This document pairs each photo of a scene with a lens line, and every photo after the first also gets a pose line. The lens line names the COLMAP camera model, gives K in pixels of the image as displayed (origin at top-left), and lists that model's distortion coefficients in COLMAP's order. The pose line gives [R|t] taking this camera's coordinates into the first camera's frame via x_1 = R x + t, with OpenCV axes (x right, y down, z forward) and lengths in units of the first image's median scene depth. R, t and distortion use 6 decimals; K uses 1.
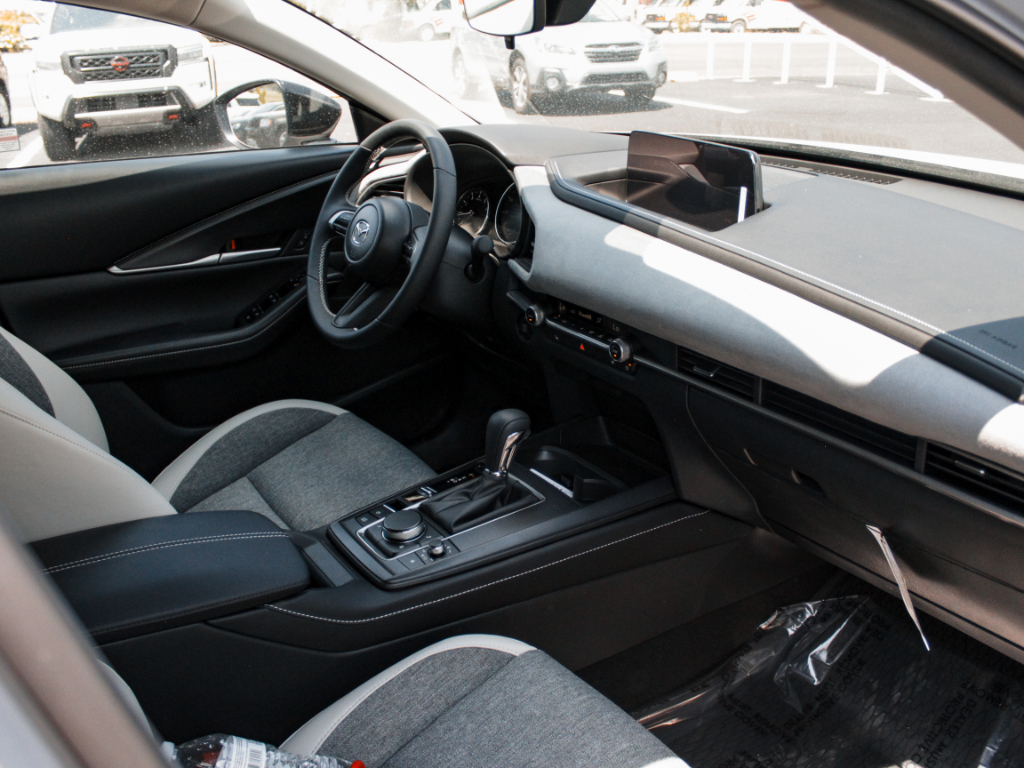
lens RADIAL K [[933.5, 0, 512.0], [0, 933.5, 384.0], [0, 0, 1]] dist [-0.158670, 0.113275]
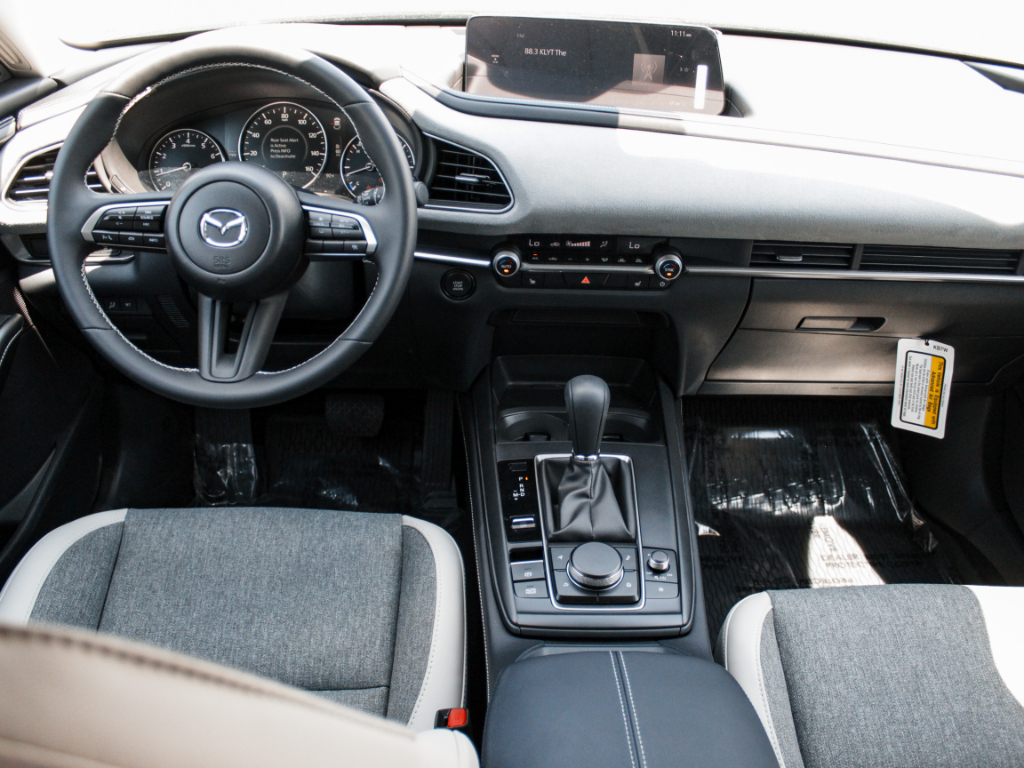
lens RADIAL K [[933.5, 0, 512.0], [0, 933.5, 384.0], [0, 0, 1]] dist [-0.158670, 0.113275]
pose [[0.558508, -0.389380, 0.732429, -0.628085], [0.278445, 0.919750, 0.276639, -0.208435], [-0.781369, 0.049435, 0.622109, 0.531230]]
